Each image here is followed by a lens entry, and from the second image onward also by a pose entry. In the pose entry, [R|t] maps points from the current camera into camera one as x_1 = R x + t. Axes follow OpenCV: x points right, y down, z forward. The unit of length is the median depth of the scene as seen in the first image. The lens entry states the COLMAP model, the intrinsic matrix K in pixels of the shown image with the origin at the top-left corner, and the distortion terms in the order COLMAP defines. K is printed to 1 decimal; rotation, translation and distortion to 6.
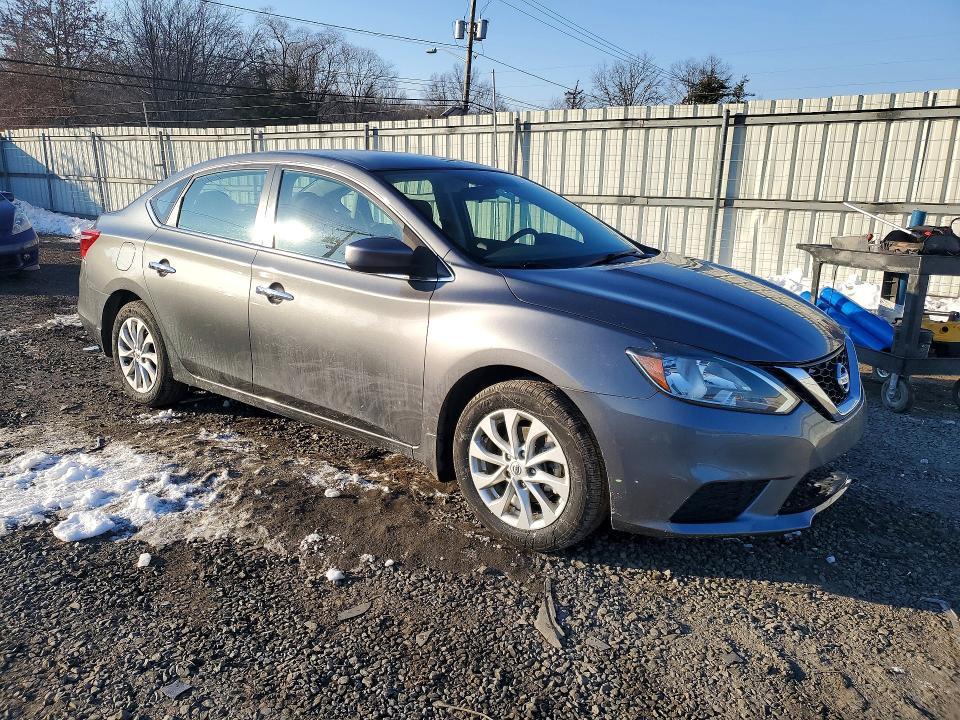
lens RADIAL K [[769.5, 0, 479.7], [0, 769.5, 364.5], [0, 0, 1]] dist [0.006023, 0.014539]
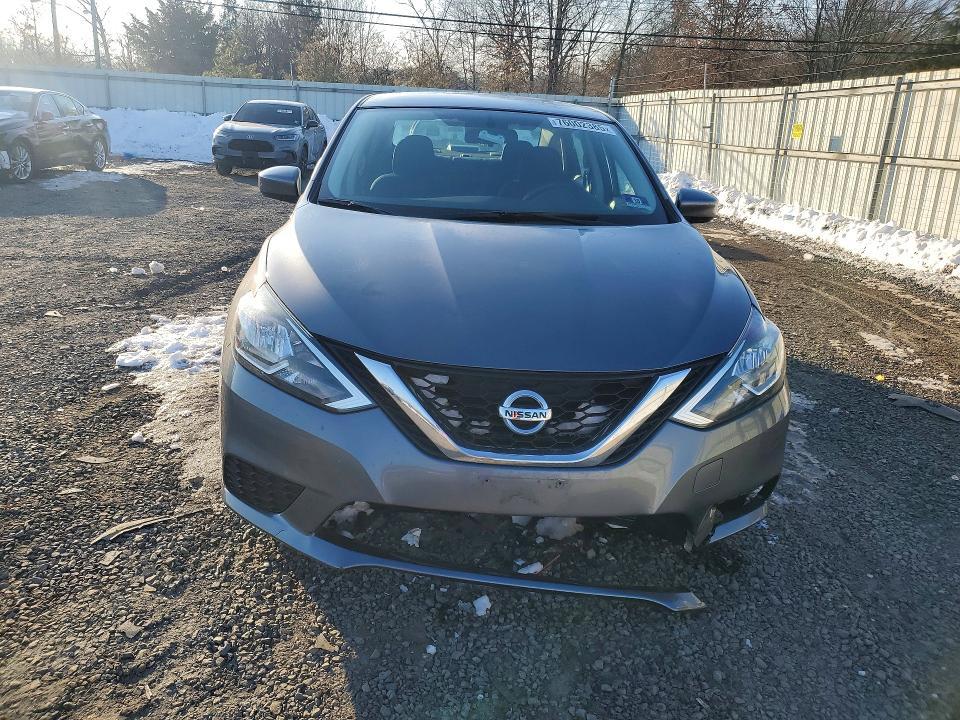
lens RADIAL K [[769.5, 0, 479.6], [0, 769.5, 358.3], [0, 0, 1]] dist [0.006023, 0.014539]
pose [[0.632700, 0.232180, -0.738772, 0.794174], [-0.212357, 0.969444, 0.122808, -0.085769], [0.744711, 0.079183, 0.662673, 0.453876]]
